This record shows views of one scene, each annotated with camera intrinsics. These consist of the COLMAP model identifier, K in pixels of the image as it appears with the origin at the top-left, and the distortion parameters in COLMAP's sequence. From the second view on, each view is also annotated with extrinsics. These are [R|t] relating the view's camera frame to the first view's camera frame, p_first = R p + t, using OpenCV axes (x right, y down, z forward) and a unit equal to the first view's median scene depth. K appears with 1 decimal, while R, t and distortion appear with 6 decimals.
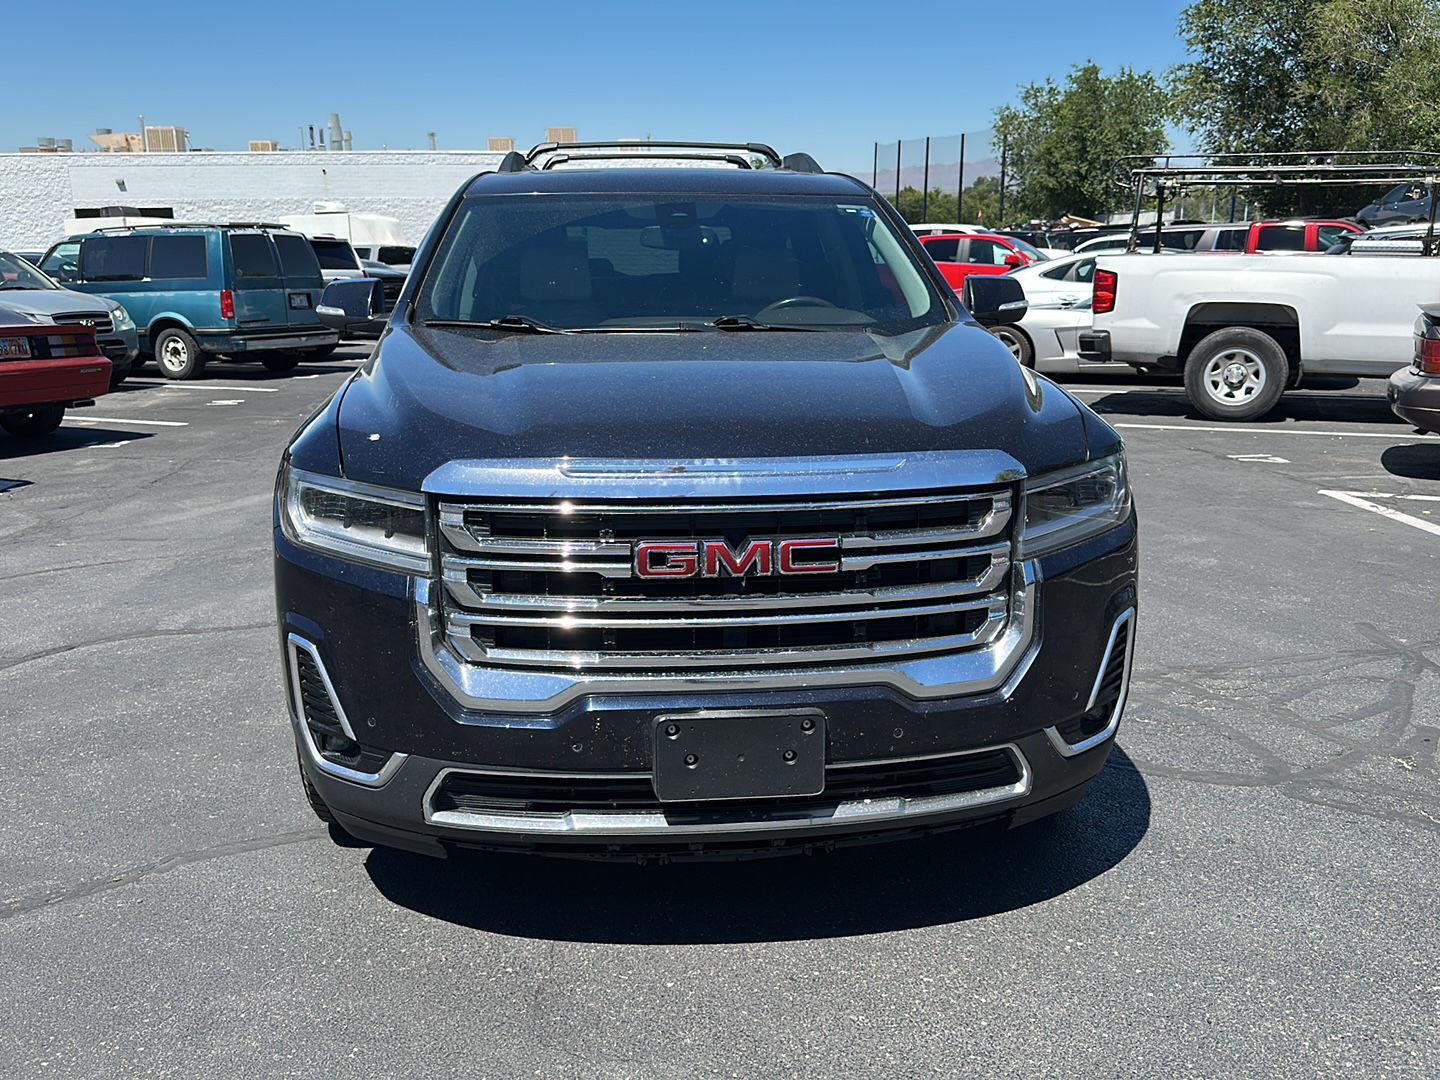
lens RADIAL K [[1376.0, 0, 725.6], [0, 1376.0, 548.8], [0, 0, 1]] dist [0.026320, 0.000000]
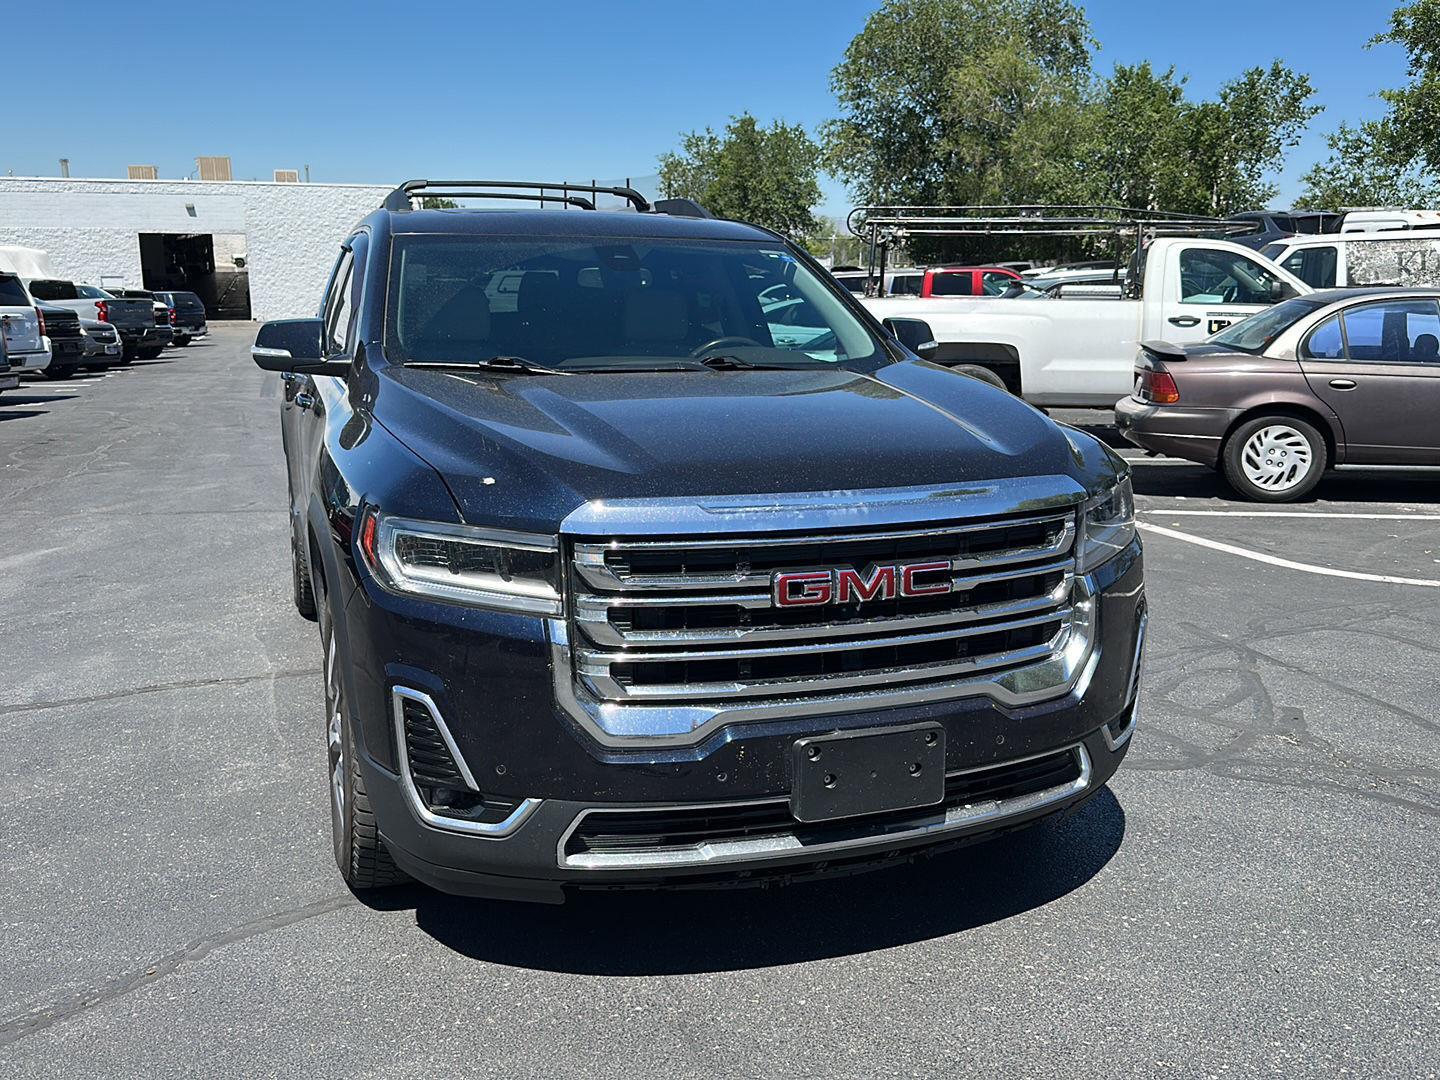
lens RADIAL K [[1376.0, 0, 734.7], [0, 1376.0, 541.9], [0, 0, 1]] dist [0.026320, 0.000000]
pose [[0.964708, -0.041097, 0.260096, -0.256506], [0.049398, 0.998455, -0.025458, -0.002534], [-0.258648, 0.037408, 0.965247, 0.003844]]
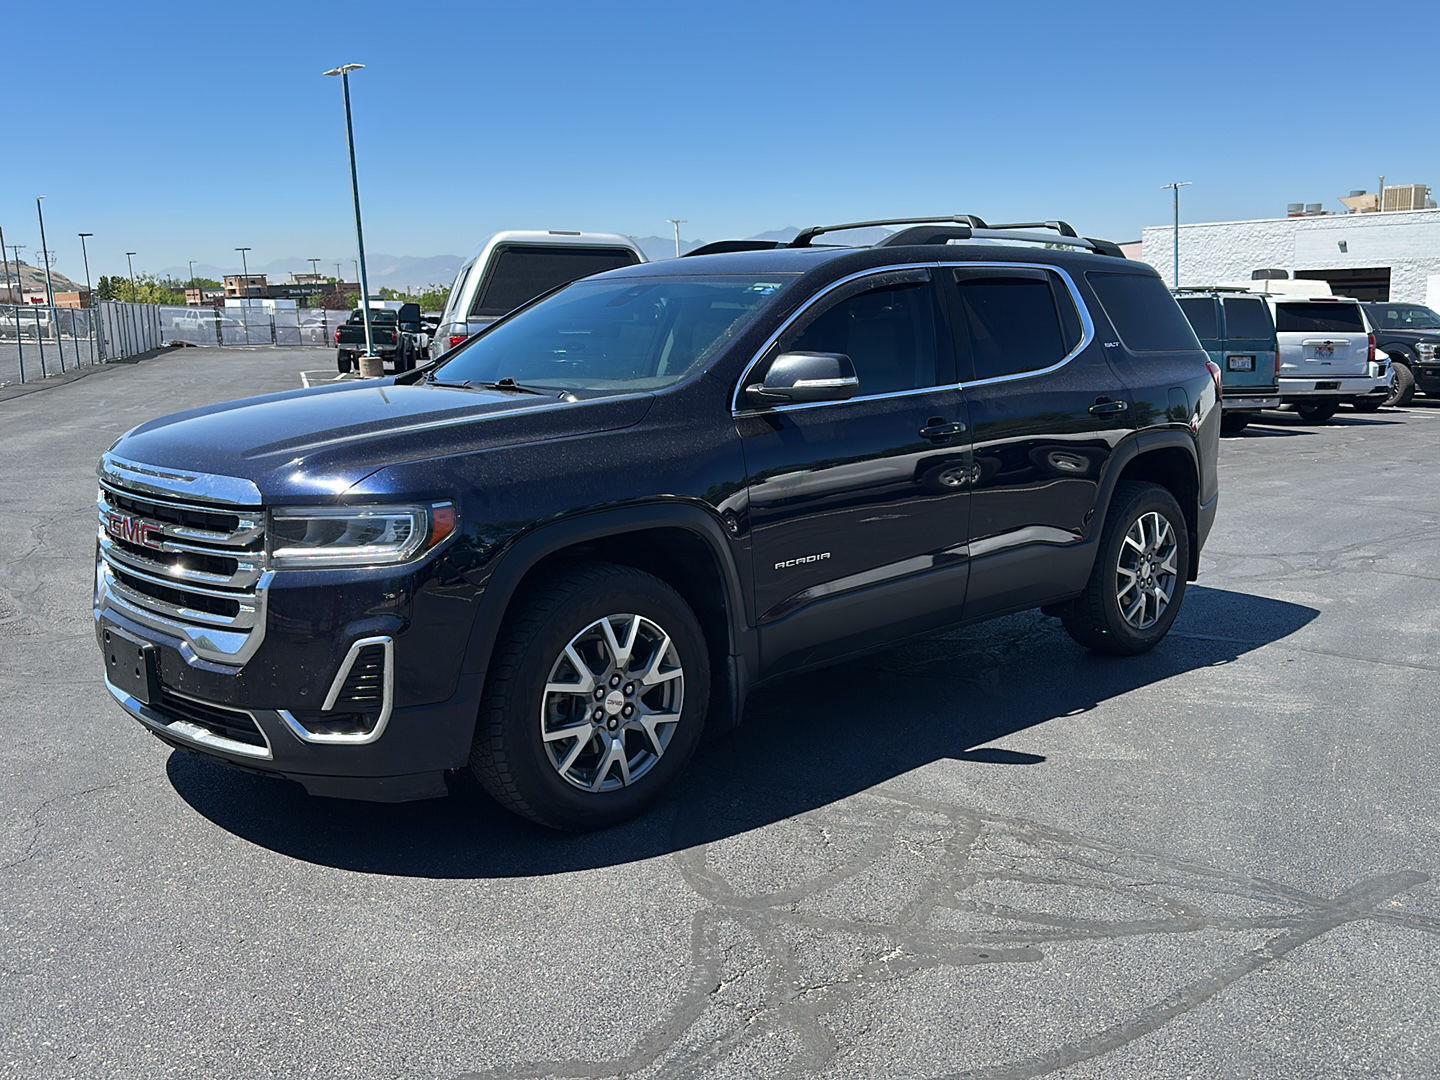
lens RADIAL K [[1376.0, 0, 686.9], [0, 1376.0, 537.3], [0, 0, 1]] dist [0.026320, 0.000000]
pose [[0.582333, 0.133944, -0.801840, 1.107019], [-0.172655, 0.984209, 0.039018, -0.105173], [0.794404, 0.115720, 0.596264, 0.413031]]
